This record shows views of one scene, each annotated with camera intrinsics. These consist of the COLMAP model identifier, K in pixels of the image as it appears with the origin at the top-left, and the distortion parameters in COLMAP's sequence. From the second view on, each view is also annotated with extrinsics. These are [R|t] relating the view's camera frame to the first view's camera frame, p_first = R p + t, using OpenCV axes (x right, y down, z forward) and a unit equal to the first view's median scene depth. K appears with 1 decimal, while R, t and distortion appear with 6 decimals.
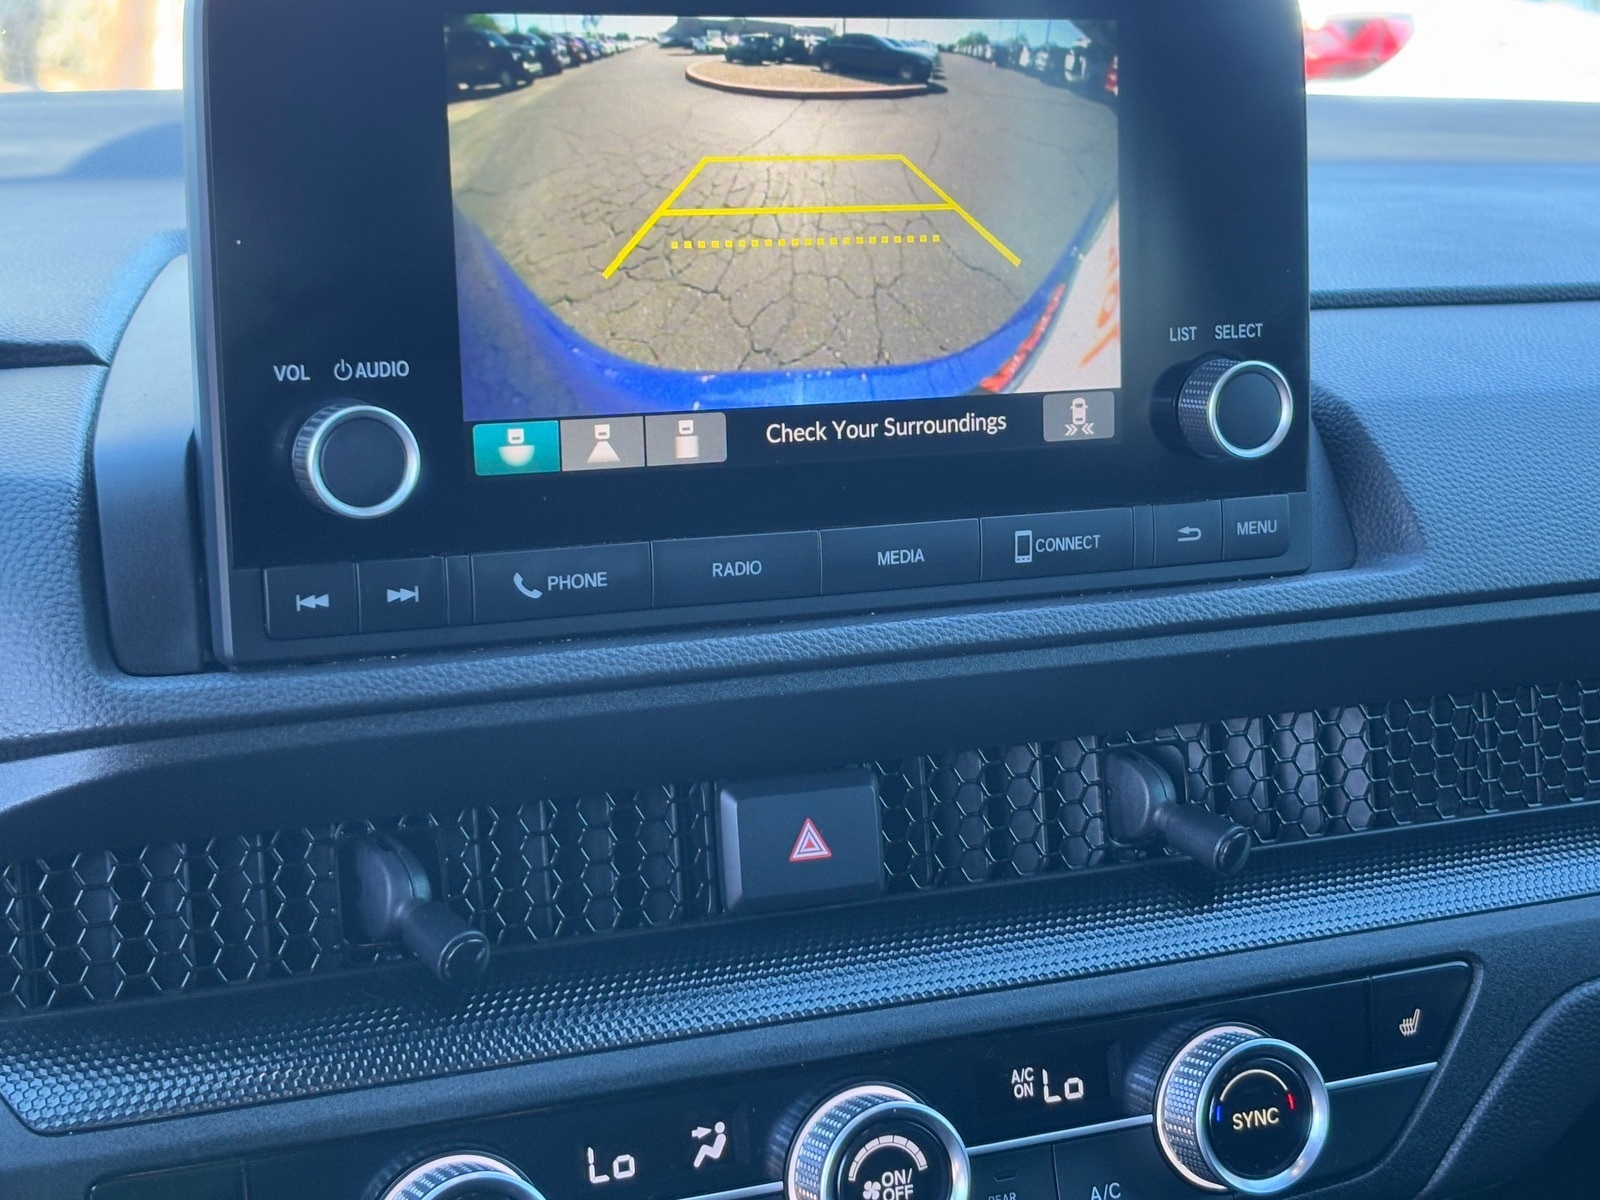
lens RADIAL K [[2893.0, 0, 838.2], [0, 2893.0, 619.0], [0, 0, 1]] dist [0.150870, 0.000000]
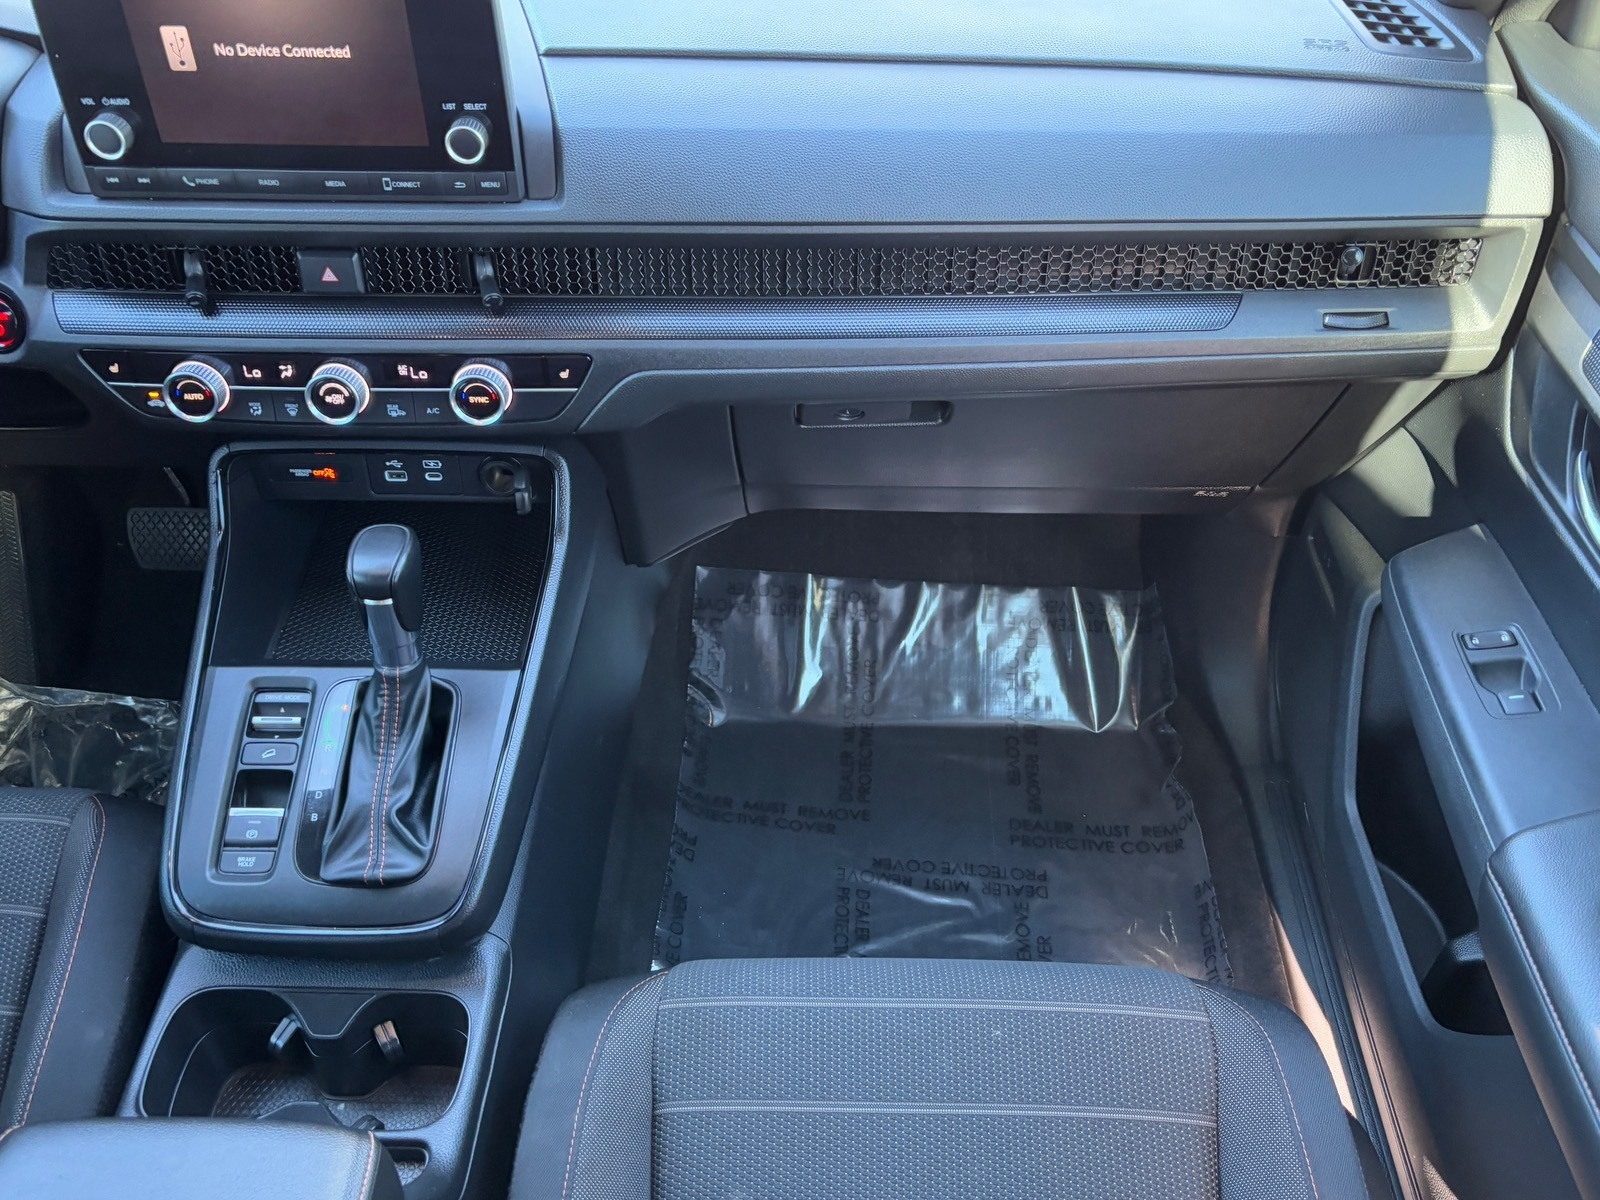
lens RADIAL K [[1383.8, 0, 814.9], [0, 1383.8, 615.1], [0, 0, 1]] dist [0.021520, -0.021262]
pose [[0.900884, 0.302953, -0.310848, 0.944444], [-0.087409, 0.828092, 0.553735, -0.441956], [0.425167, -0.471681, 0.772496, -0.001447]]
